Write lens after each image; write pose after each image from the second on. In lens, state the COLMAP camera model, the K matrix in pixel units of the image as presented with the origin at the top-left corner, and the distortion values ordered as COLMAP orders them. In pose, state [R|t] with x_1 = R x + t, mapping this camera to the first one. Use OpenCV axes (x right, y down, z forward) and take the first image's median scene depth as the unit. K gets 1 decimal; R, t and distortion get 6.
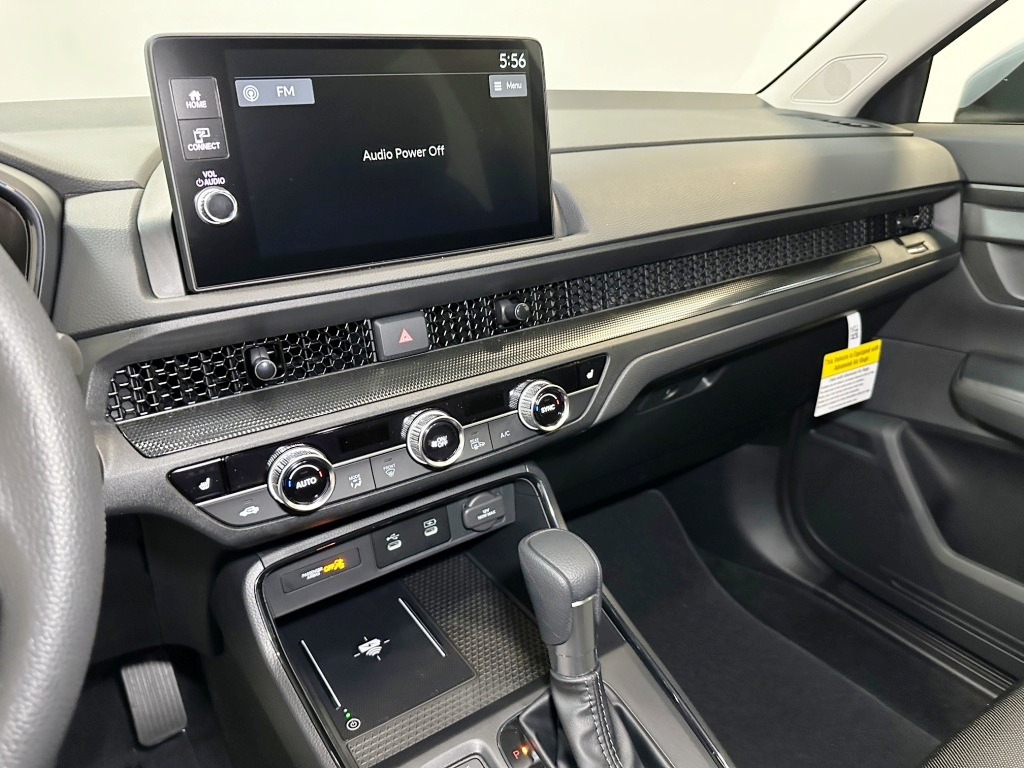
lens RADIAL K [[724.3, 0, 513.2], [0, 724.3, 383.1], [0, 0, 1]] dist [0.160493, -0.328901]
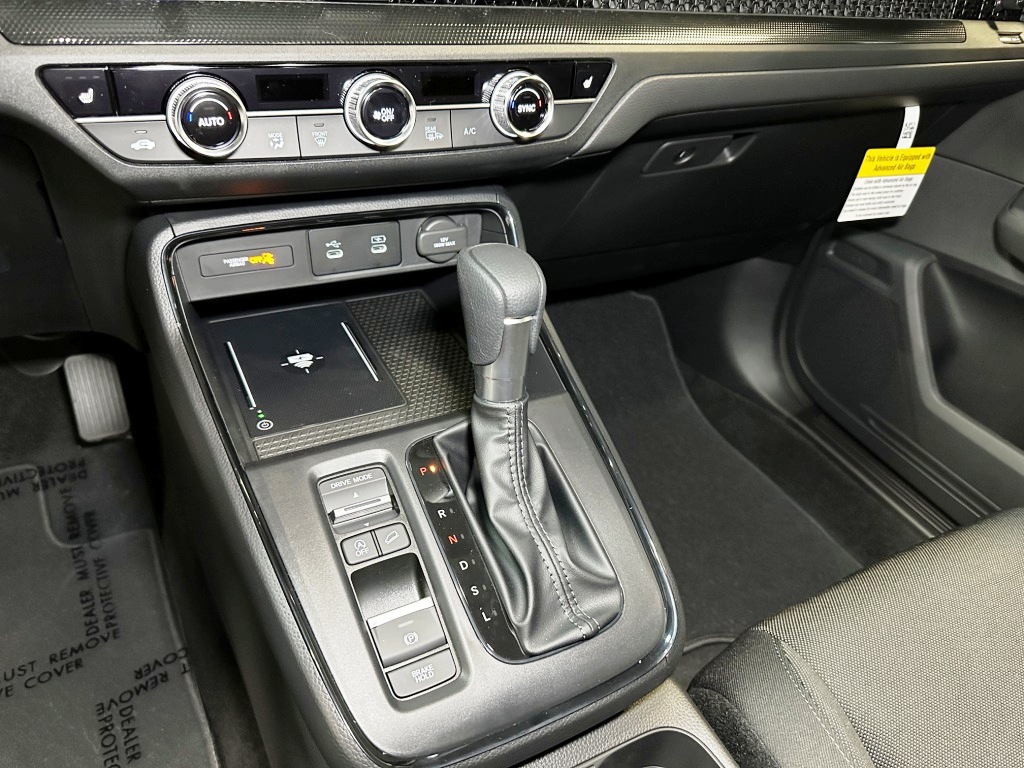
lens RADIAL K [[737.2, 0, 512.0], [0, 737.2, 384.0], [0, 0, 1]] dist [0.059675, -0.078923]
pose [[0.985618, 0.168863, 0.006488, 0.069236], [-0.165280, 0.955288, 0.245167, 0.112905], [0.035202, -0.242714, 0.969459, 0.091982]]
